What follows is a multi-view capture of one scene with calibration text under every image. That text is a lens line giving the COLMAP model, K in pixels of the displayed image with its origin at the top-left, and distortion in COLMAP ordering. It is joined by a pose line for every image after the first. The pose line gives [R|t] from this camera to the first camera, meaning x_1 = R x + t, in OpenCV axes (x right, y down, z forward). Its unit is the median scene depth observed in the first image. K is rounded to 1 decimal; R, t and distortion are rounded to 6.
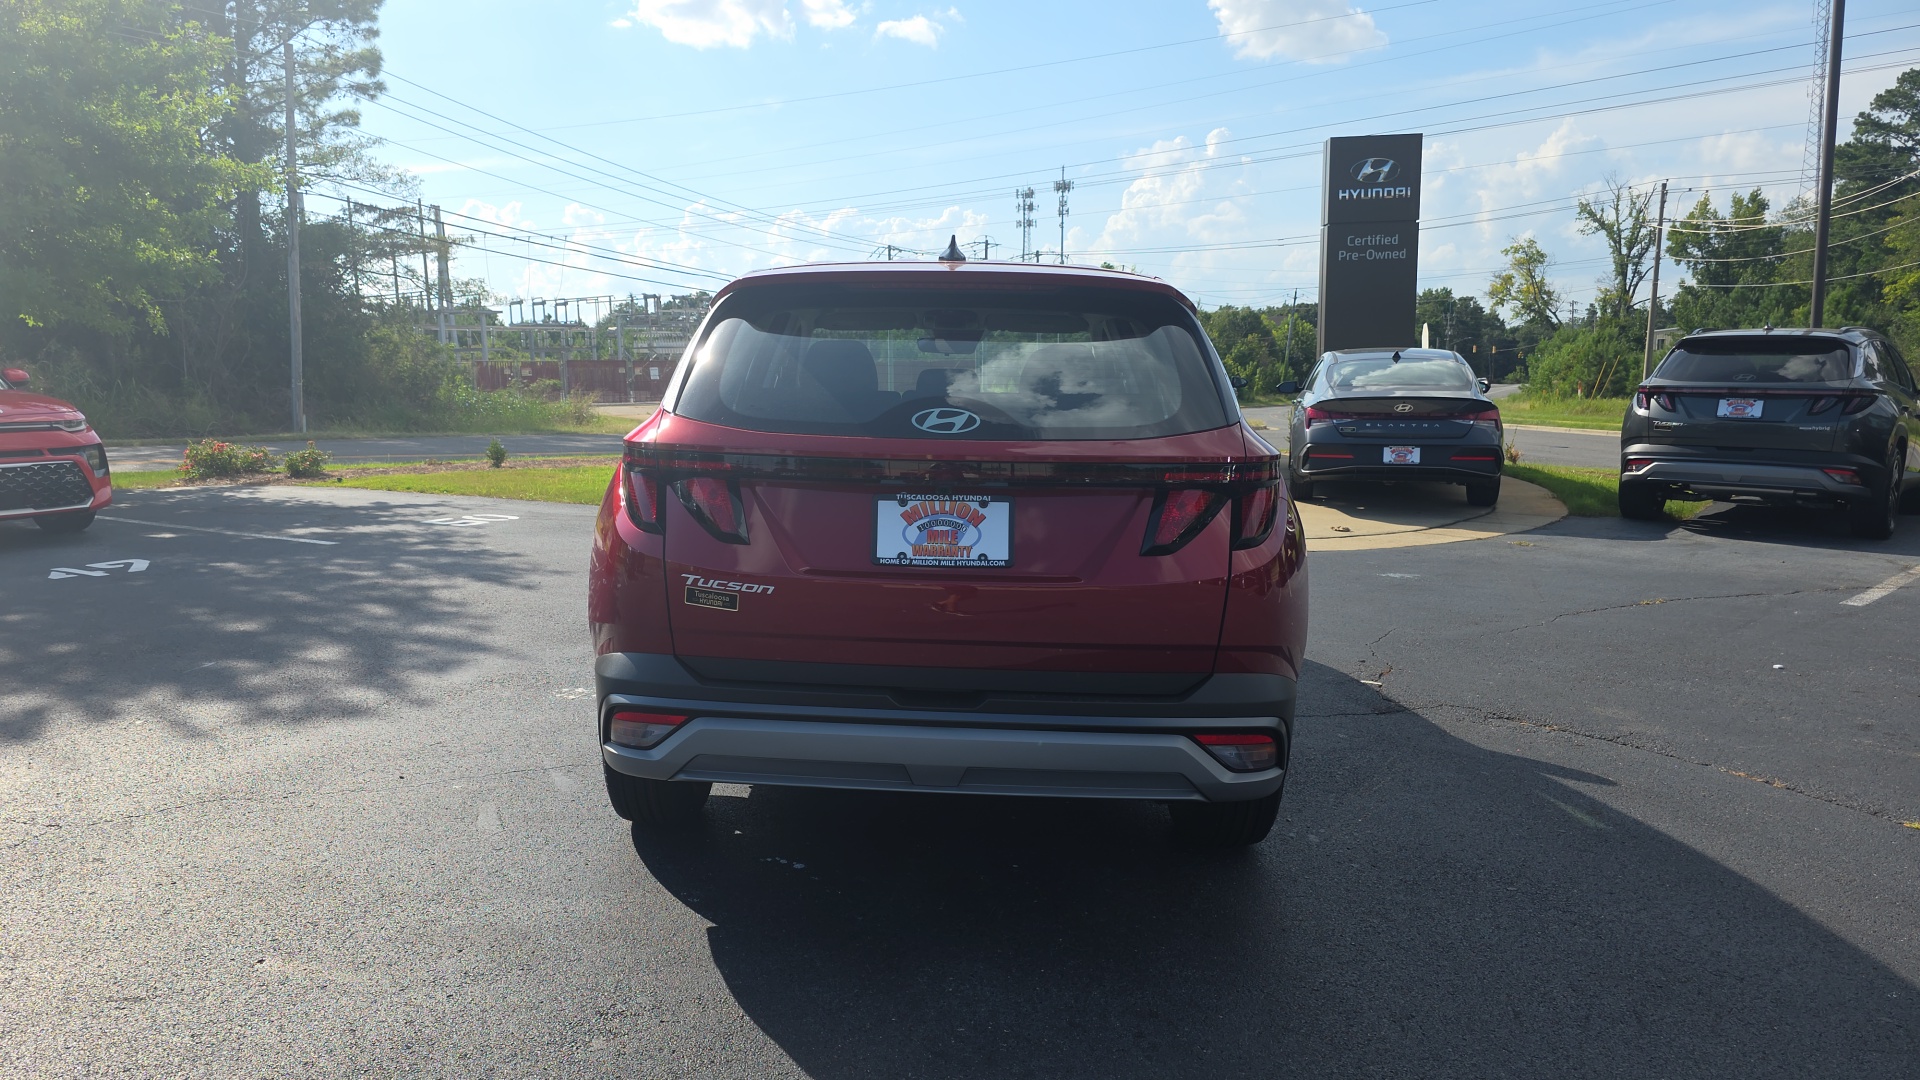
lens RADIAL K [[1280.7, 0, 919.0], [0, 1280.7, 545.4], [0, 0, 1]] dist [0.092423, -0.091726]
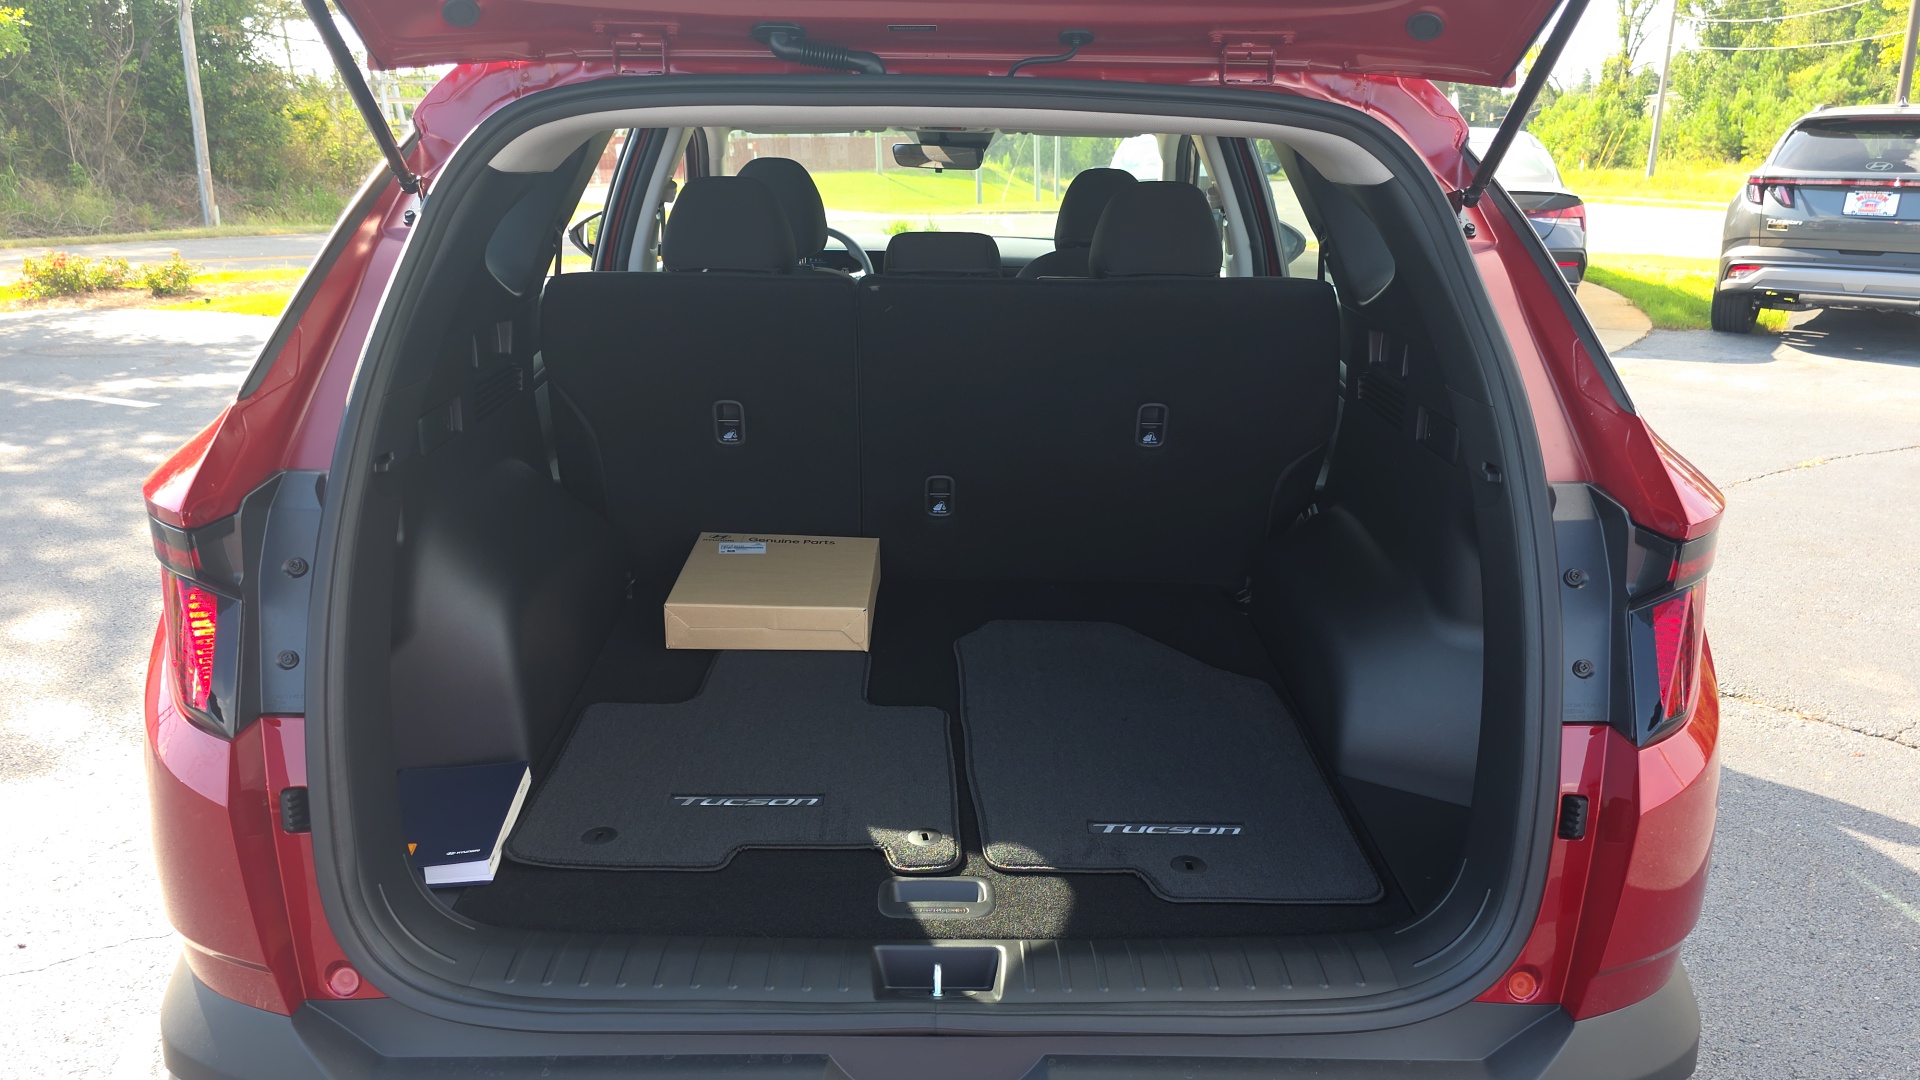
lens RADIAL K [[1280.5, 0, 960.0], [0, 1280.5, 540.0], [0, 0, 1]] dist [0.051374, -0.046398]
pose [[0.999177, -0.017424, 0.036641, 0.002510], [0.011192, 0.986419, 0.163869, -0.030794], [-0.038999, -0.163324, 0.985801, 0.142369]]
